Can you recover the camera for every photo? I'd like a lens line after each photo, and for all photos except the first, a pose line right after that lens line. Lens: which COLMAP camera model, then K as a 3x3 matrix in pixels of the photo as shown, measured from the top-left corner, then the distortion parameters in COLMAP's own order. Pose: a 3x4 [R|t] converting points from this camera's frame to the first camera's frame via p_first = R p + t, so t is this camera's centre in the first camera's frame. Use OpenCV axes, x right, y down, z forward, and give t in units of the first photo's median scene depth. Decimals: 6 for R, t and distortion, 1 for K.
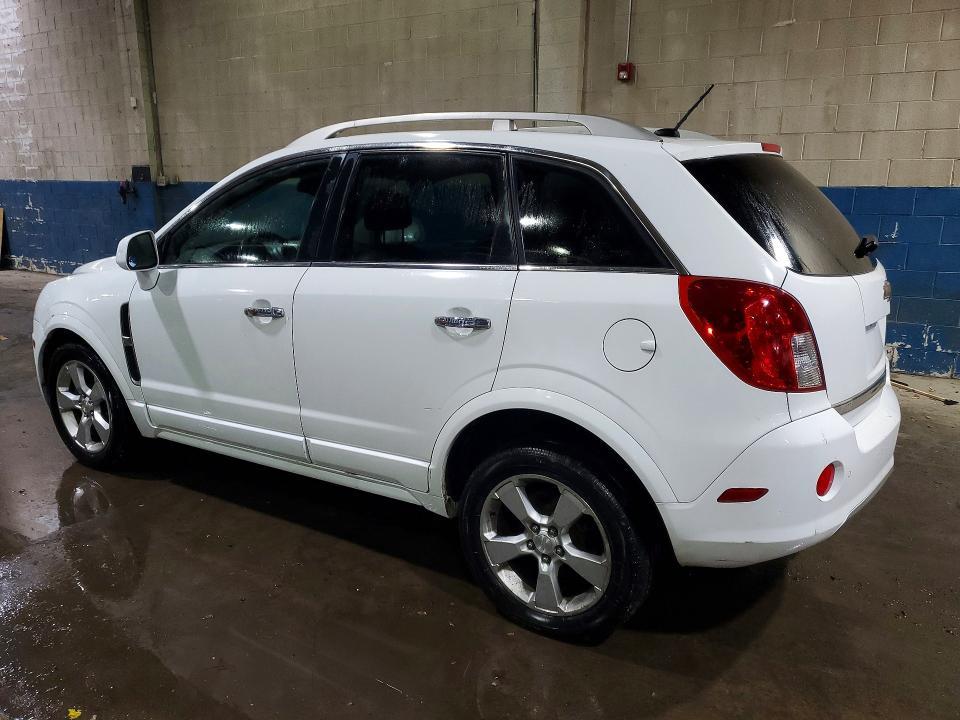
lens RADIAL K [[633.8, 0, 480.0], [0, 633.8, 360.0], [0, 0, 1]] dist [0.039572, -0.001180]
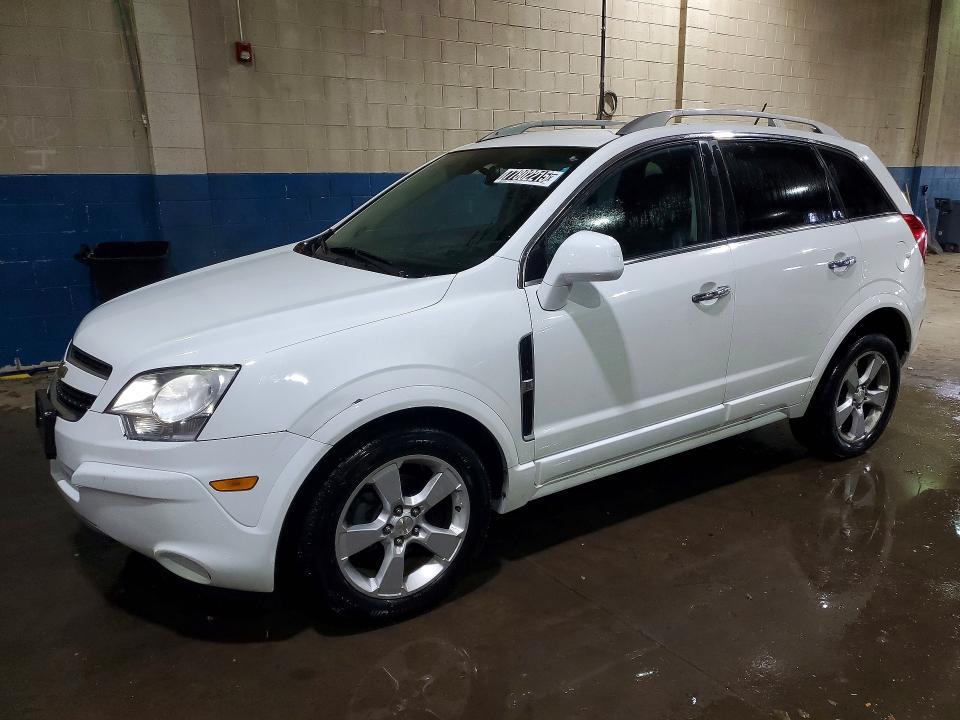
lens RADIAL K [[646.9, 0, 480.0], [0, 646.9, 360.0], [0, 0, 1]] dist [0.004762, 0.000393]
pose [[0.524971, -0.253065, 0.812627, -0.614823], [0.243693, 0.959494, 0.141371, -0.092145], [-0.815487, 0.123816, 0.565377, 0.318696]]
